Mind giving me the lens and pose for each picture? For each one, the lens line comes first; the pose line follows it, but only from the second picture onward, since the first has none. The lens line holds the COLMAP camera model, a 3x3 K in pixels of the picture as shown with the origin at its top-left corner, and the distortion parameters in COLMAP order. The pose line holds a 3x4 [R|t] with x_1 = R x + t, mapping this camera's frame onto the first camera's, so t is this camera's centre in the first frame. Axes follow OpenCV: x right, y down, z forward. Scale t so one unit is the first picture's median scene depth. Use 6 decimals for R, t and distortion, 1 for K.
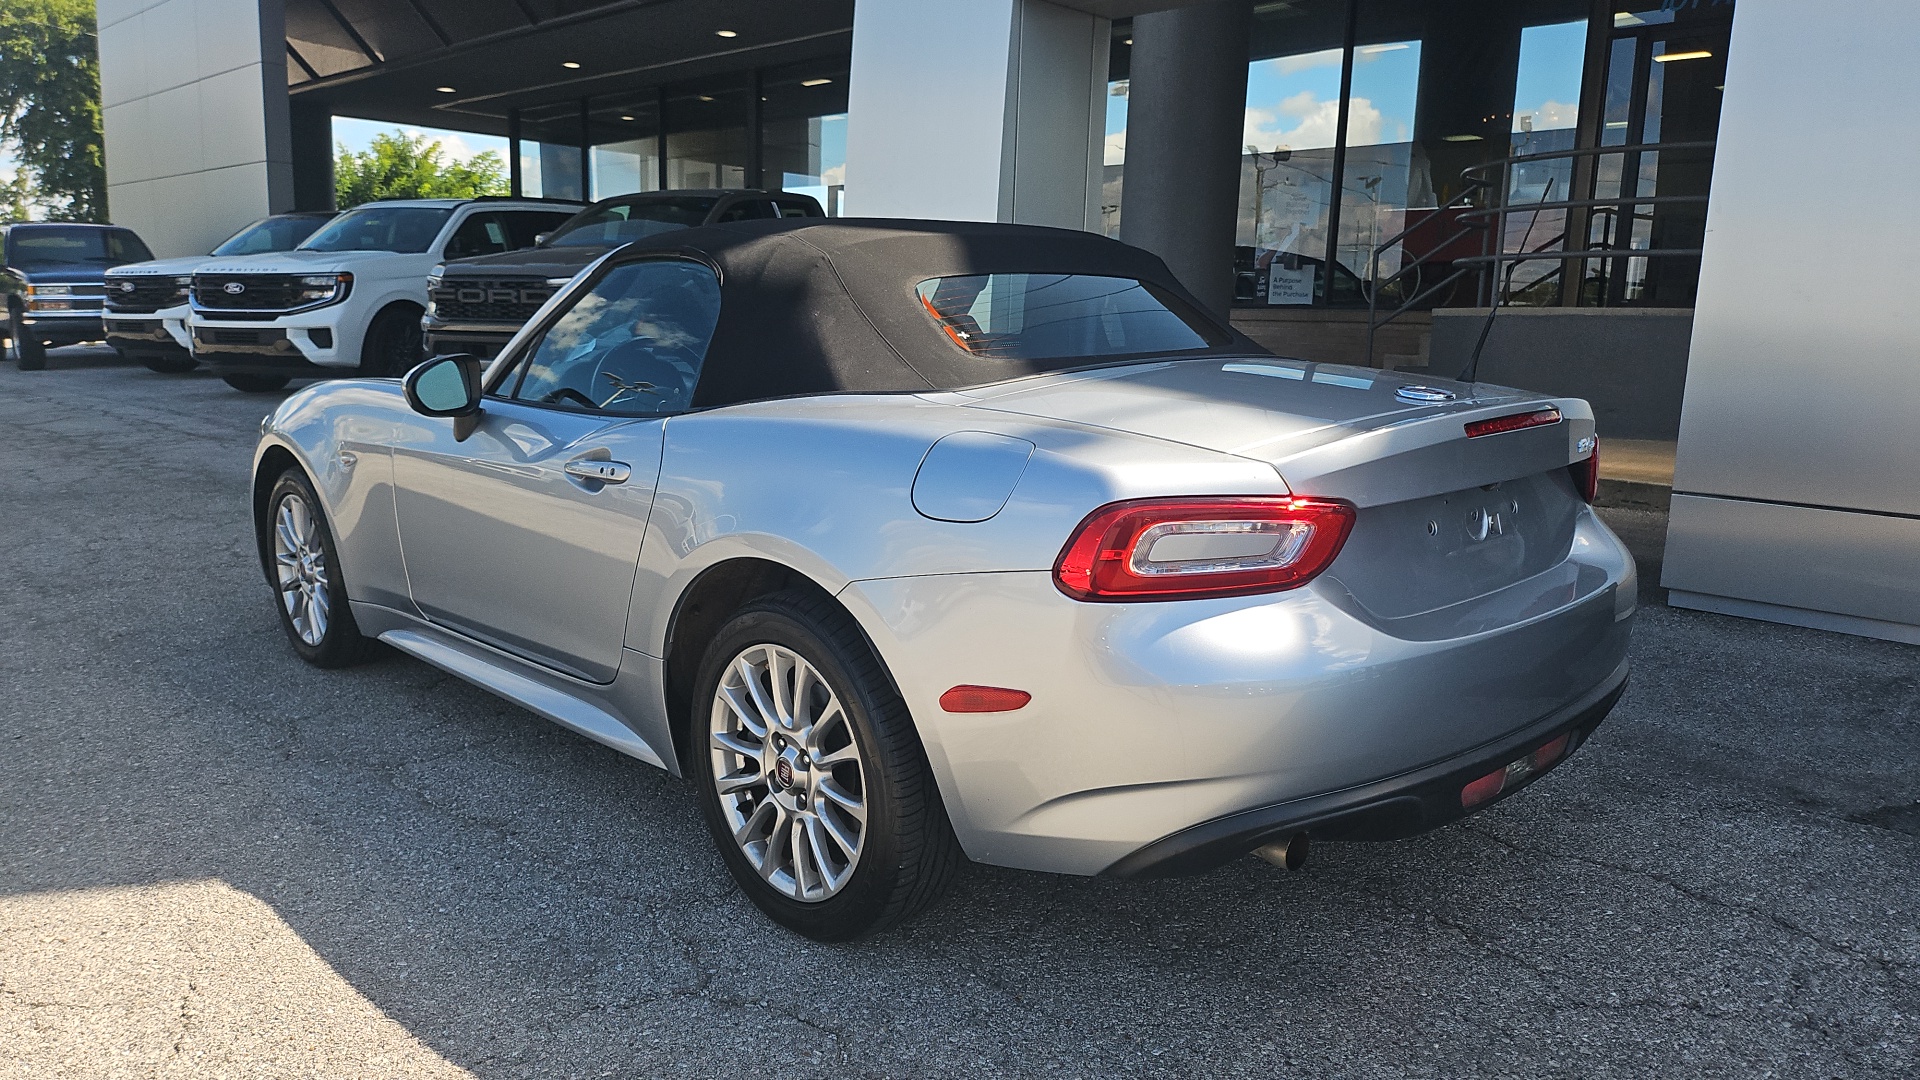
lens RADIAL K [[1383.1, 0, 965.8], [0, 1383.1, 538.2], [0, 0, 1]] dist [0.118465, -0.148066]
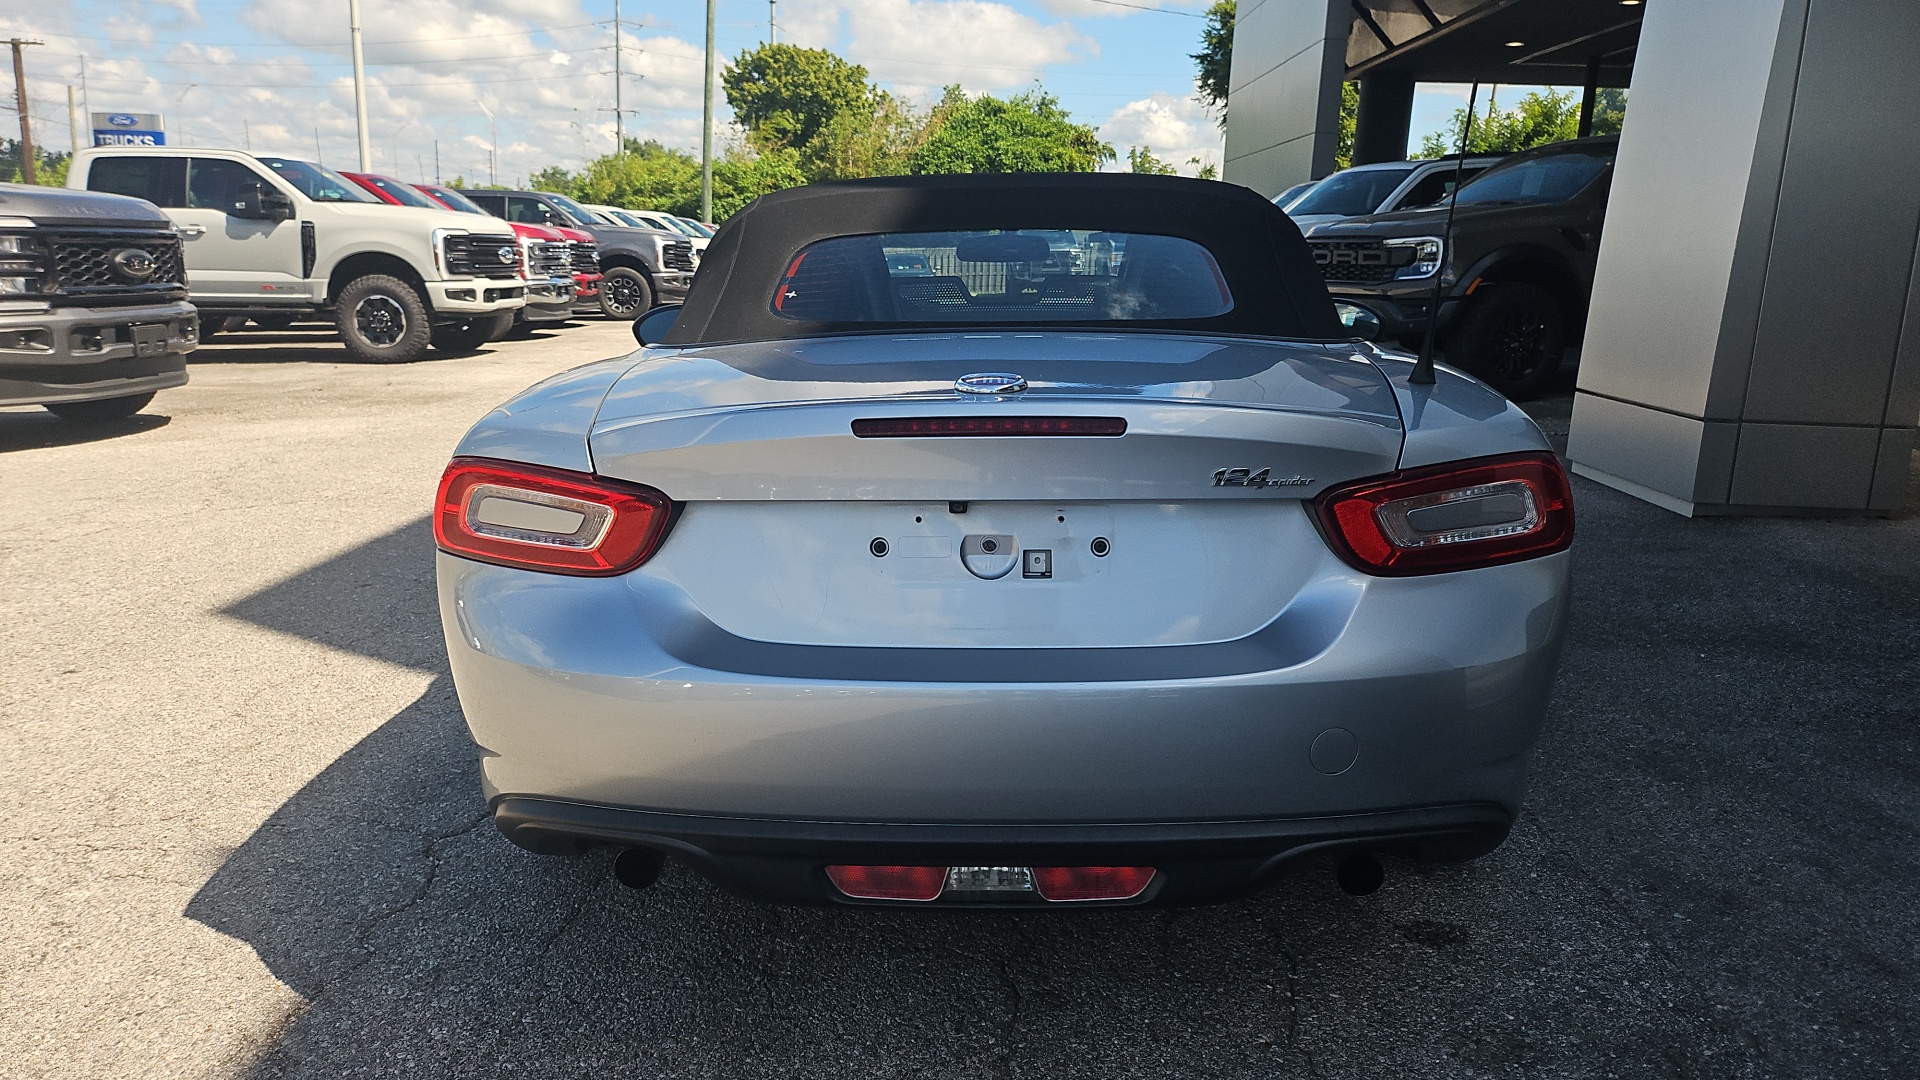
lens RADIAL K [[1383.1, 0, 965.8], [0, 1383.1, 538.2], [0, 0, 1]] dist [0.118465, -0.148066]
pose [[0.688899, 0.148243, -0.709537, 0.113904], [-0.129629, 0.988280, 0.080621, -0.010184], [0.713172, 0.036437, 0.700041, 0.058395]]
